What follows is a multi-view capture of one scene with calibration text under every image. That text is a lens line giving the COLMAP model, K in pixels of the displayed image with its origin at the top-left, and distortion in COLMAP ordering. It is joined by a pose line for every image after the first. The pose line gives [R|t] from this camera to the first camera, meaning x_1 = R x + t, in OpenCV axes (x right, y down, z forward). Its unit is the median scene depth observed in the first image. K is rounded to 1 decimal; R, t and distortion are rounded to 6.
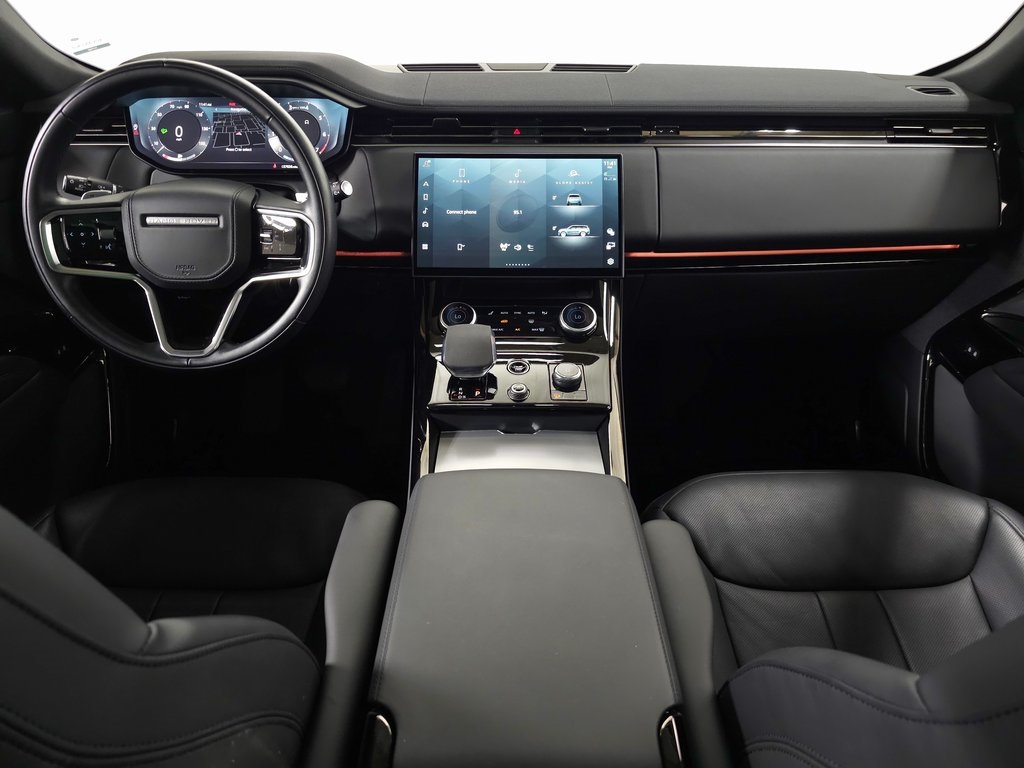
lens RADIAL K [[699.9, 0, 512.9], [0, 699.9, 392.7], [0, 0, 1]] dist [0.037470, -0.039637]
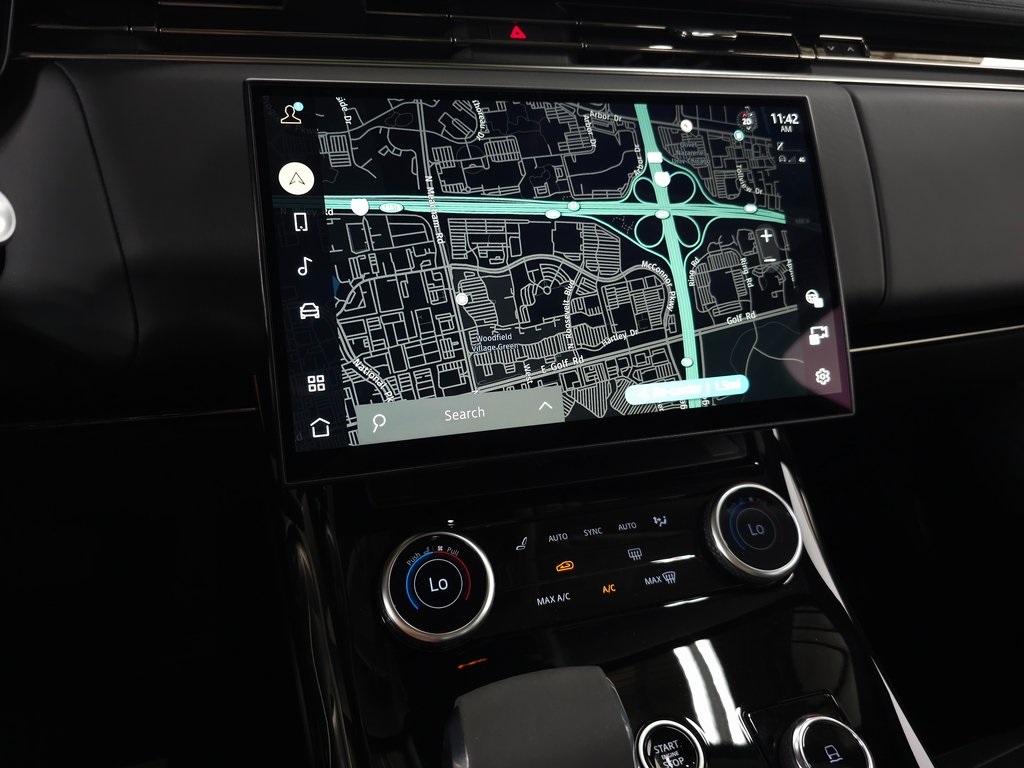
lens RADIAL K [[699.9, 0, 510.9], [0, 699.9, 378.2], [0, 0, 1]] dist [0.037470, -0.039637]
pose [[0.955573, -0.094248, 0.279280, -0.124223], [0.086247, 0.995437, 0.040828, -0.206348], [-0.281853, -0.014927, 0.959341, 0.648308]]
